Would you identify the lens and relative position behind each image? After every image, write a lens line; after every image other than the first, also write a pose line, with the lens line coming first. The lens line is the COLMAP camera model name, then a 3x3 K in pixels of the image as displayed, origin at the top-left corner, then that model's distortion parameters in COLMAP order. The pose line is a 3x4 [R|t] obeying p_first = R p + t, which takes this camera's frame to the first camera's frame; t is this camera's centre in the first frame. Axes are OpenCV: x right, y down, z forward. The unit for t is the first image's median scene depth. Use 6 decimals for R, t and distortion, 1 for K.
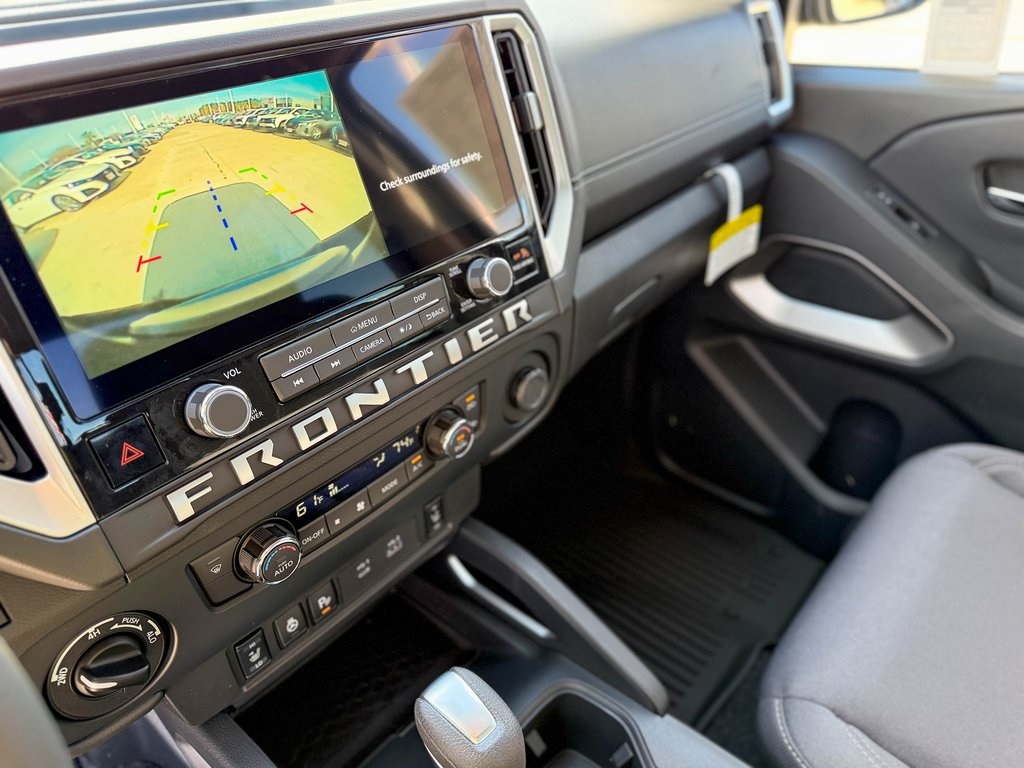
lens RADIAL K [[732.0, 0, 510.5], [0, 732.0, 380.5], [0, 0, 1]] dist [0.076568, -0.129428]
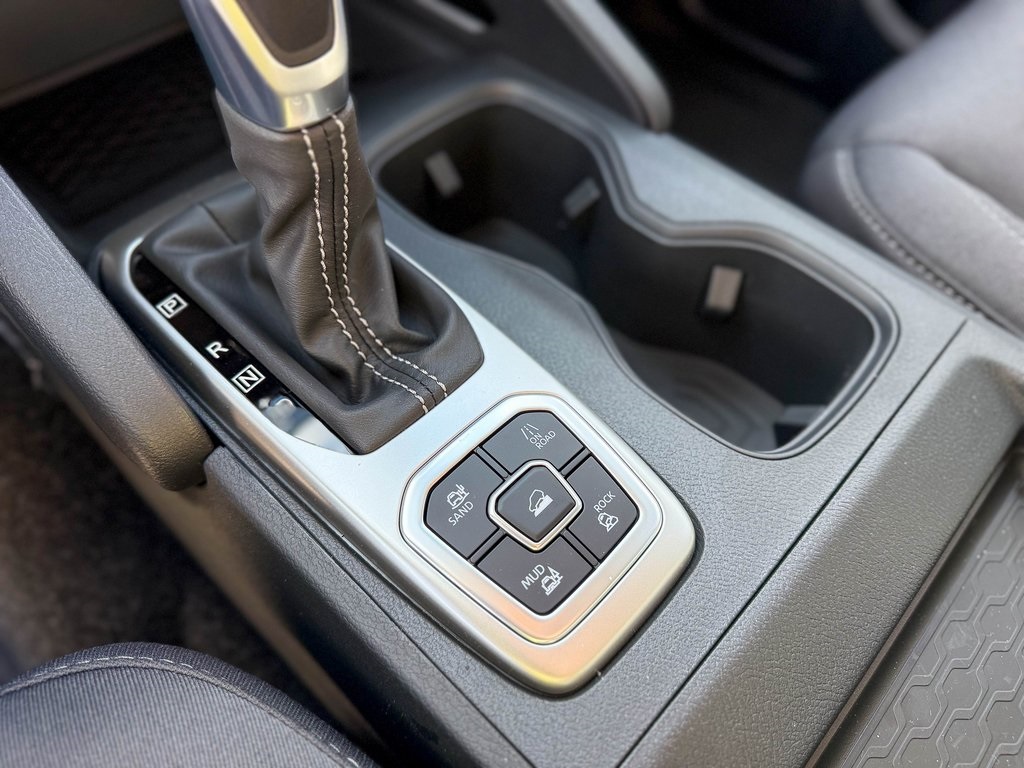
lens RADIAL K [[732.0, 0, 510.5], [0, 732.0, 380.5], [0, 0, 1]] dist [0.076568, -0.129428]
pose [[0.994703, 0.084388, 0.058699, 0.068688], [-0.100616, 0.916214, 0.387851, 0.433494], [-0.021051, -0.391702, 0.919851, 0.397513]]
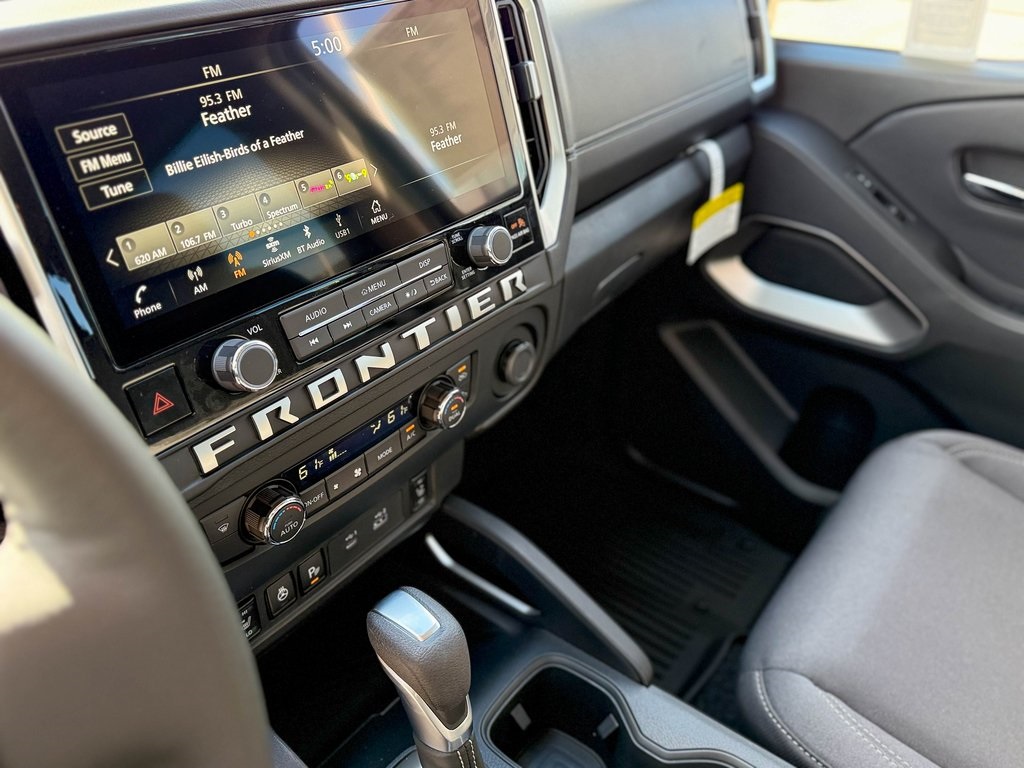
lens RADIAL K [[831.1, 0, 512.0], [0, 831.1, 384.0], [0, 0, 1]] dist [0.132286, -0.266762]
pose [[0.996081, 0.014632, 0.087222, -0.089498], [-0.015364, 0.999852, 0.007725, 0.036617], [-0.087096, -0.009034, 0.996159, -0.132058]]
